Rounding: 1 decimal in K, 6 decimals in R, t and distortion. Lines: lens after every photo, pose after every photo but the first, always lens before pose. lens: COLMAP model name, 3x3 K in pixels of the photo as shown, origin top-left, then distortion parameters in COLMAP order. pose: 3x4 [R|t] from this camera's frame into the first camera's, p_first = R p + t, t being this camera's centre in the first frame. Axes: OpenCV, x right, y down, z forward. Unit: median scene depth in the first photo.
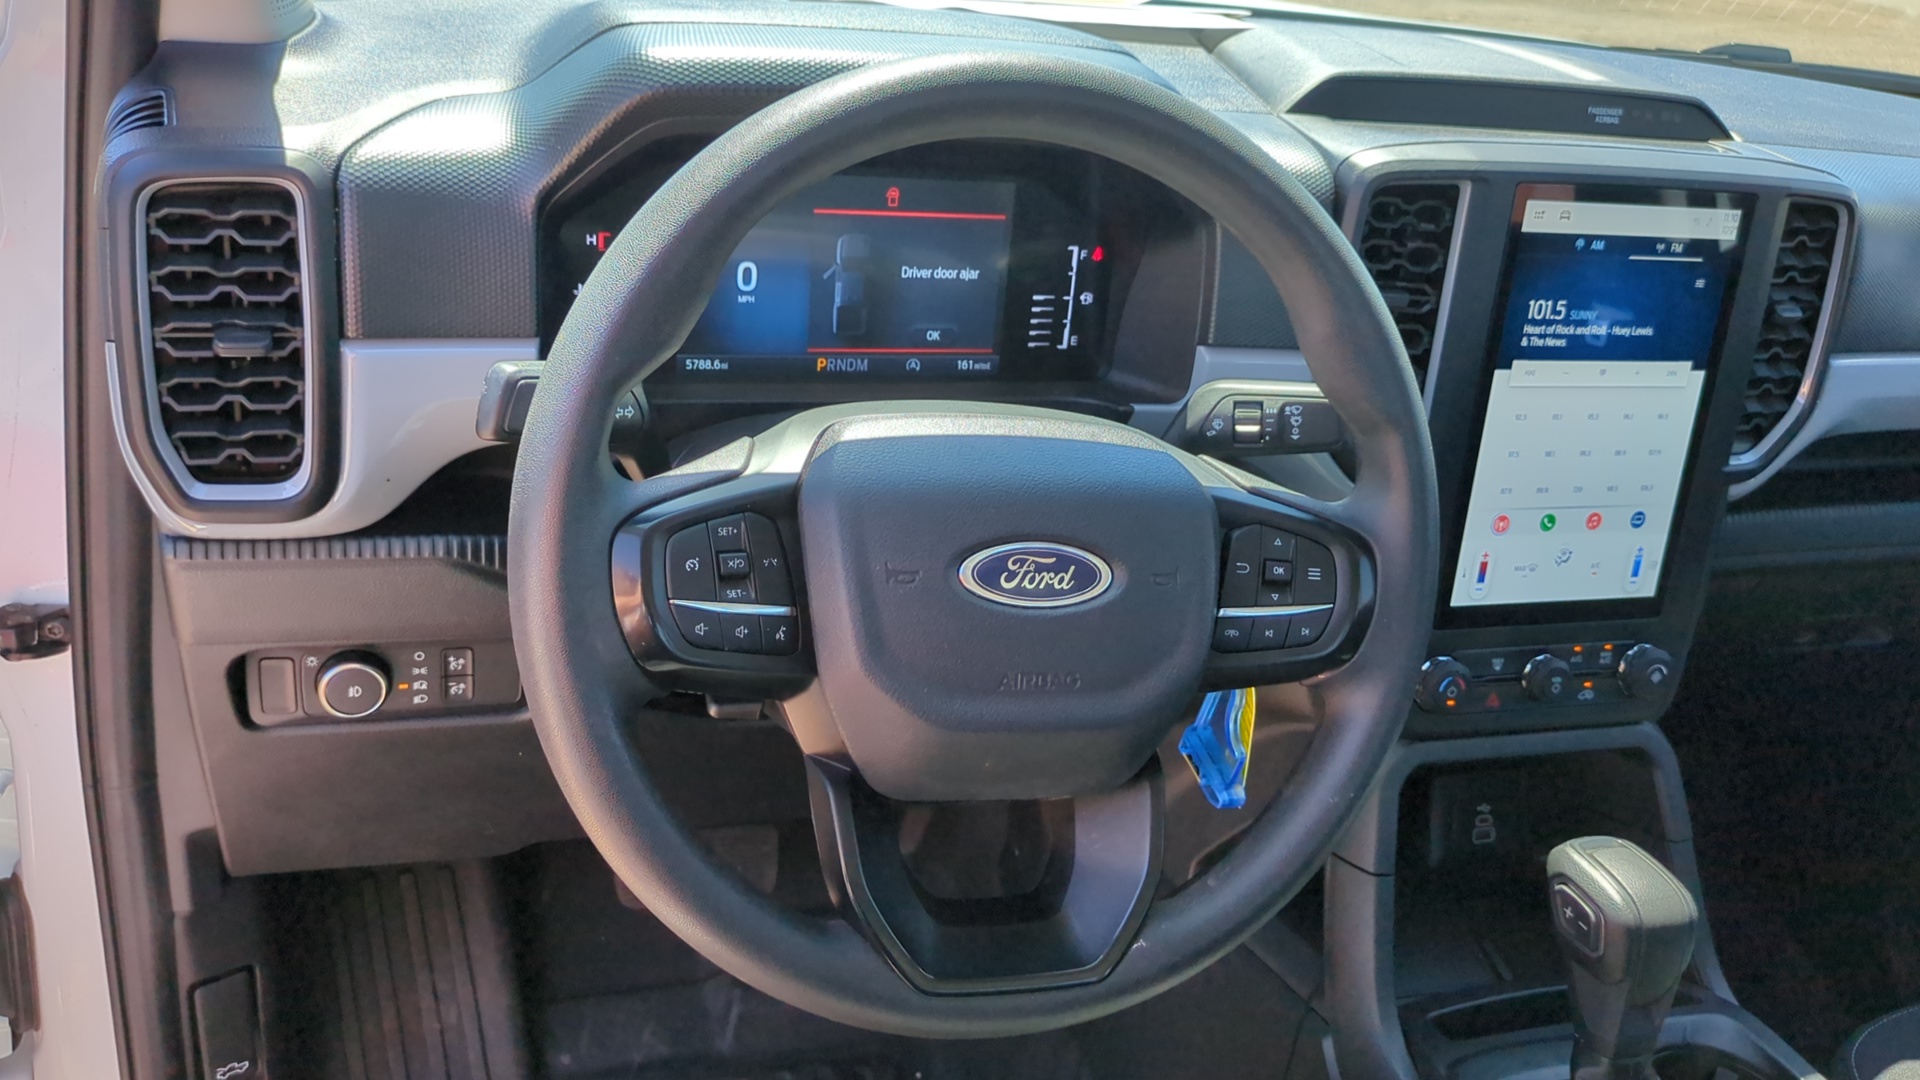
lens RADIAL K [[1640.7, 0, 971.5], [0, 1640.7, 530.4], [0, 0, 1]] dist [0.057905, -0.078319]
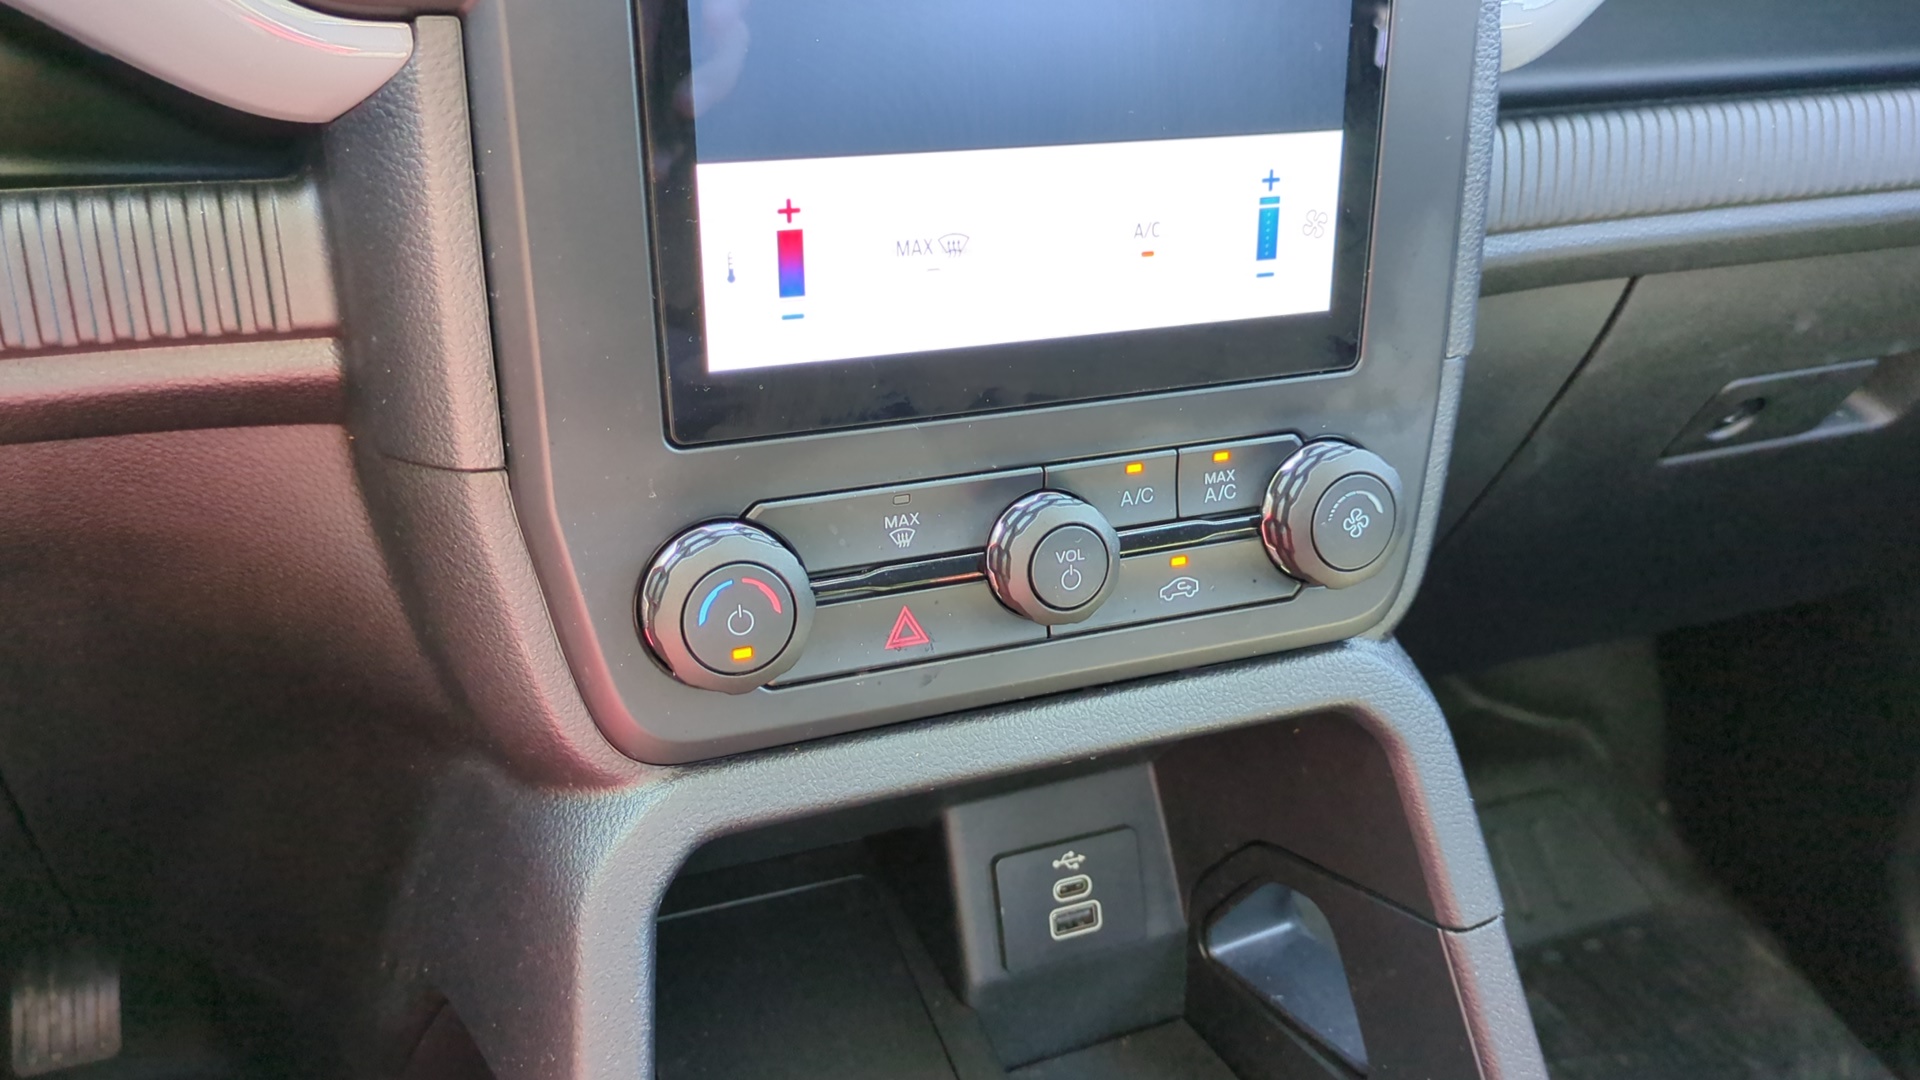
lens RADIAL K [[1640.7, 0, 972.6], [0, 1640.7, 519.9], [0, 0, 1]] dist [0.057905, -0.078319]
pose [[0.994192, -0.102003, 0.034321, 0.347995], [0.101145, 0.994535, 0.025887, 0.076905], [-0.036774, -0.022265, 0.999076, 0.694640]]
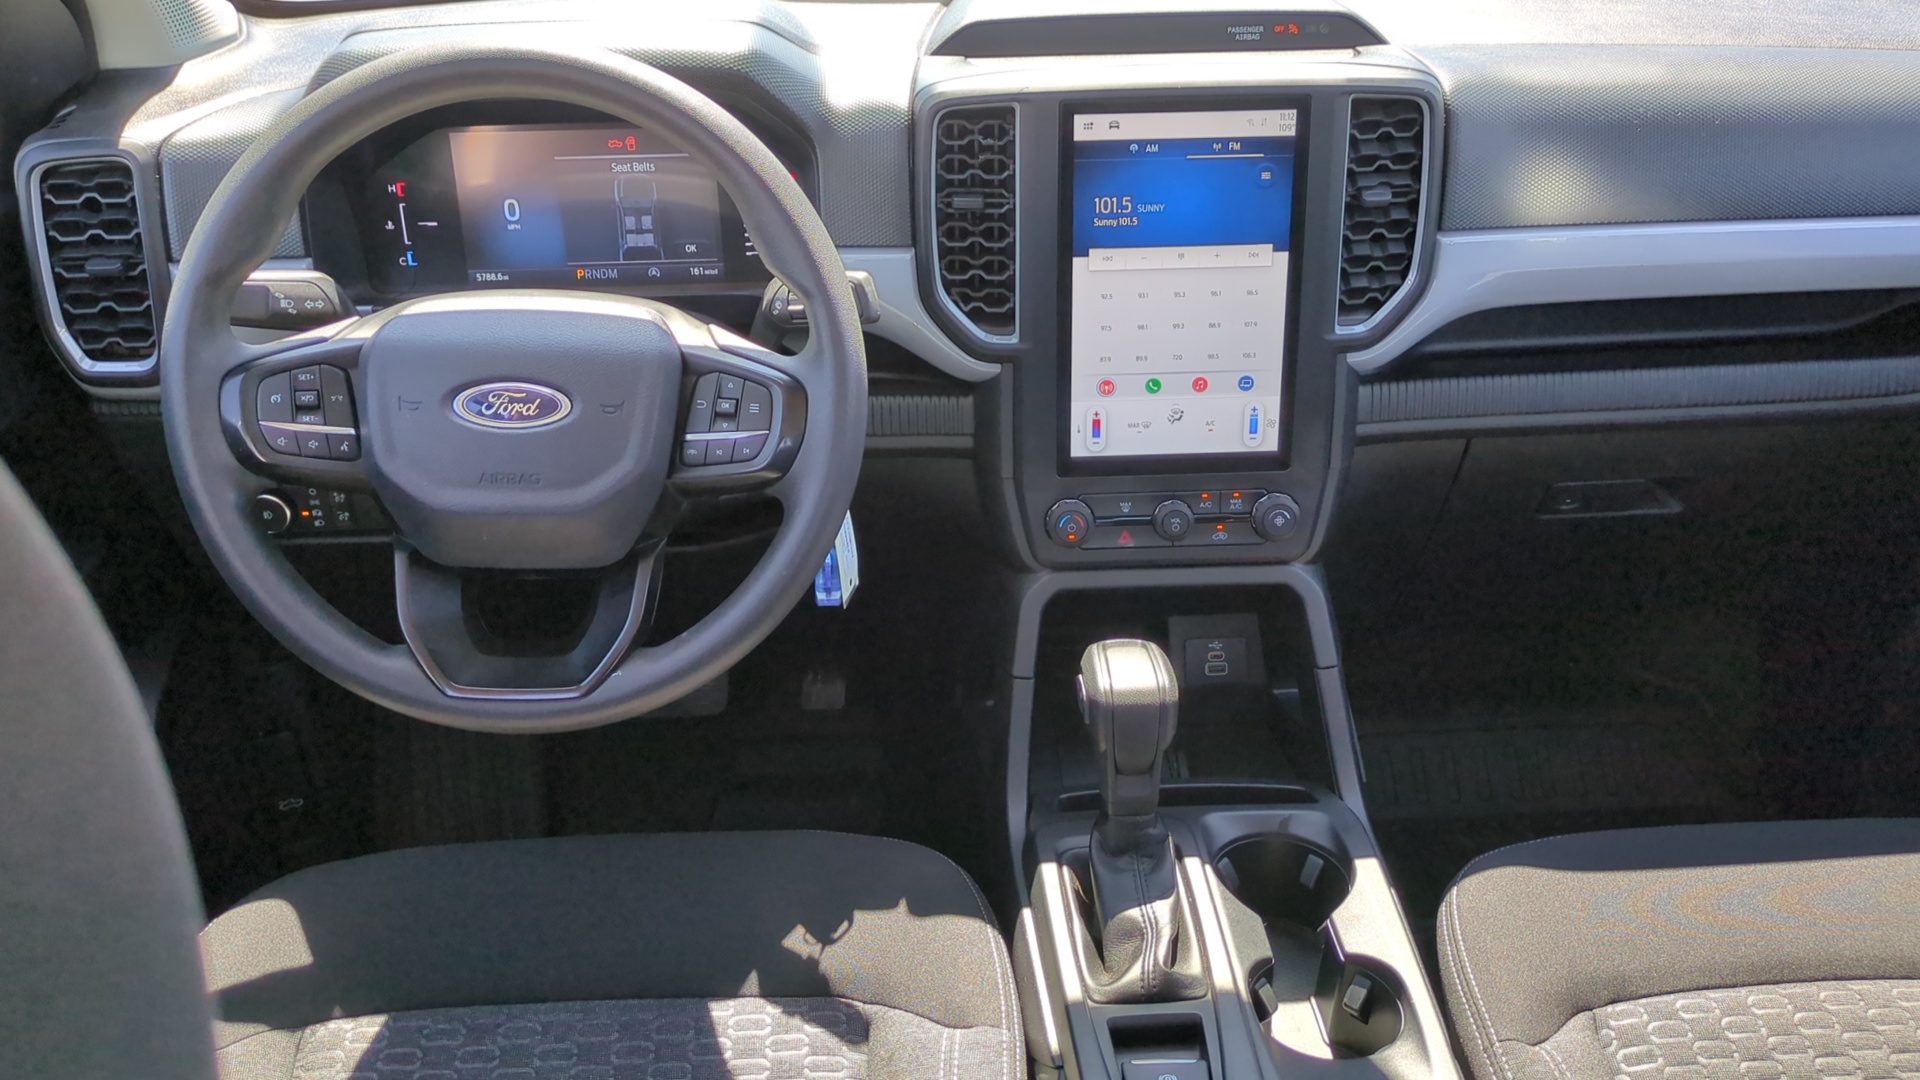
lens RADIAL K [[1640.7, 0, 969.8], [0, 1640.7, 524.7], [0, 0, 1]] dist [0.057905, -0.078319]
pose [[0.954230, 0.005026, -0.299033, 0.611081], [0.002250, 0.999710, 0.023982, 0.070143], [0.299066, -0.023557, 0.953941, -0.178259]]
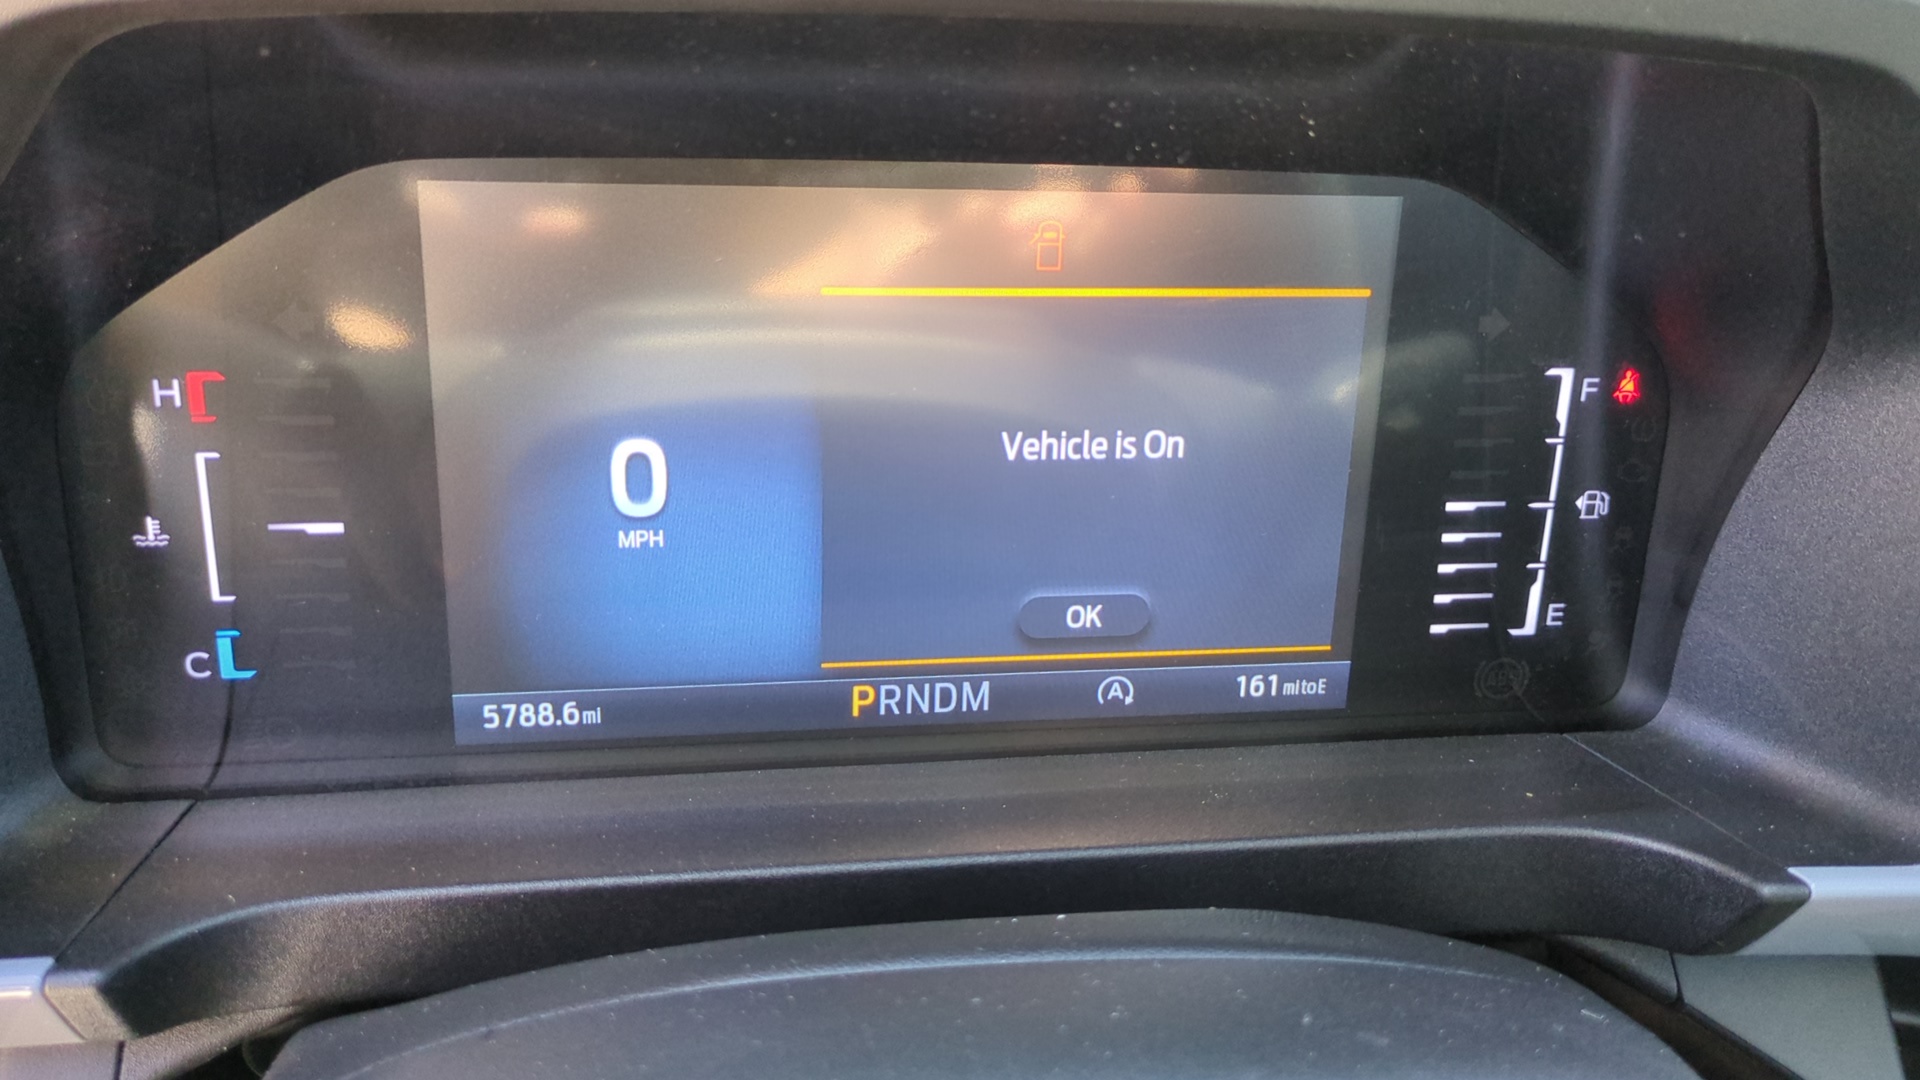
lens RADIAL K [[1640.7, 0, 970.6], [0, 1640.7, 523.3], [0, 0, 1]] dist [0.057905, -0.078319]
pose [[0.984285, -0.003116, -0.176559, -0.001983], [-0.006230, 0.998609, -0.052357, -0.122950], [0.176477, 0.052635, 0.982897, 0.644484]]
